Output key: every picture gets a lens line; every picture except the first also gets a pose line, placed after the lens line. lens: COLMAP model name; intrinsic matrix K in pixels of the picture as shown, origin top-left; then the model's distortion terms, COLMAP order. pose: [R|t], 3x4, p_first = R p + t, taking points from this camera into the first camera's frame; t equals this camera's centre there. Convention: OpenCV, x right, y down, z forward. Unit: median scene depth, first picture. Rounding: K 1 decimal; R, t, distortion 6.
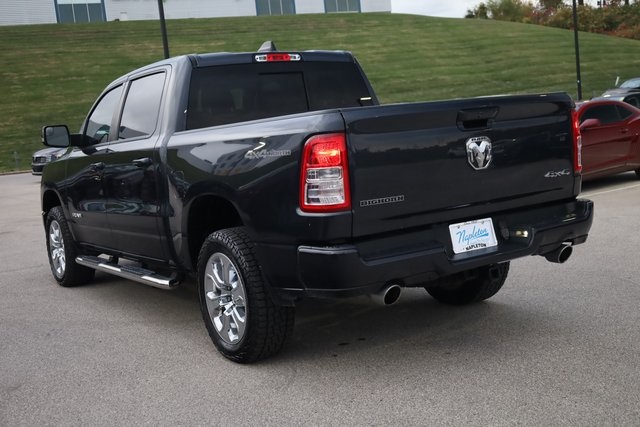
lens RADIAL K [[806.9, 0, 320.0], [0, 806.9, 213.5], [0, 0, 1]] dist [0.029084, 0.071597]
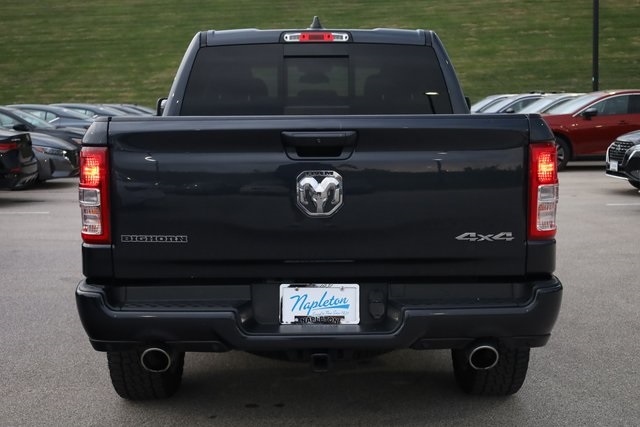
lens RADIAL K [[931.8, 0, 320.0], [0, 931.8, 213.5], [0, 0, 1]] dist [-0.000071, 0.088288]
pose [[0.839315, 0.141828, -0.524819, 0.606872], [-0.126142, 0.989830, 0.065760, -0.106331], [0.528808, 0.011008, 0.848670, 0.287207]]
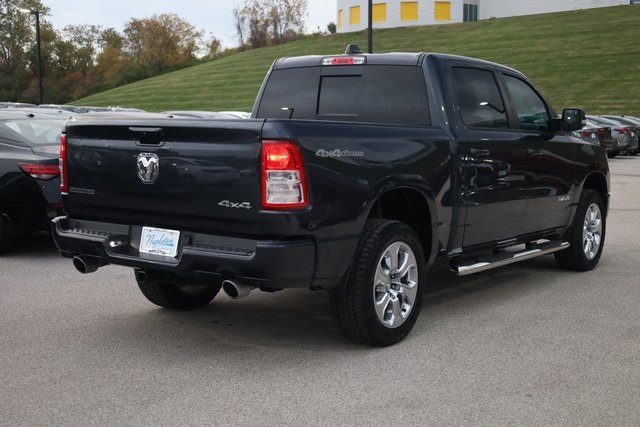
lens RADIAL K [[903.9, 0, 320.0], [0, 903.9, 213.5], [0, 0, 1]] dist [0.025395, 0.038619]
pose [[0.353725, 0.188762, -0.916104, 1.366904], [-0.145123, 0.978640, 0.145613, -0.218089], [0.924023, 0.081440, 0.373563, 0.728082]]
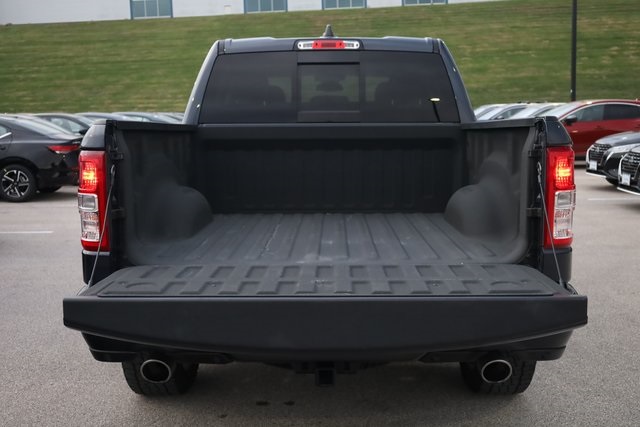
lens RADIAL K [[756.8, 0, 320.0], [0, 756.8, 213.5], [0, 0, 1]] dist [0.015999, 0.032597]
pose [[0.824259, 0.151860, -0.545468, 0.521737], [-0.126792, 0.988402, 0.083578, -0.110884], [0.551834, 0.000271, 0.833954, 0.444525]]
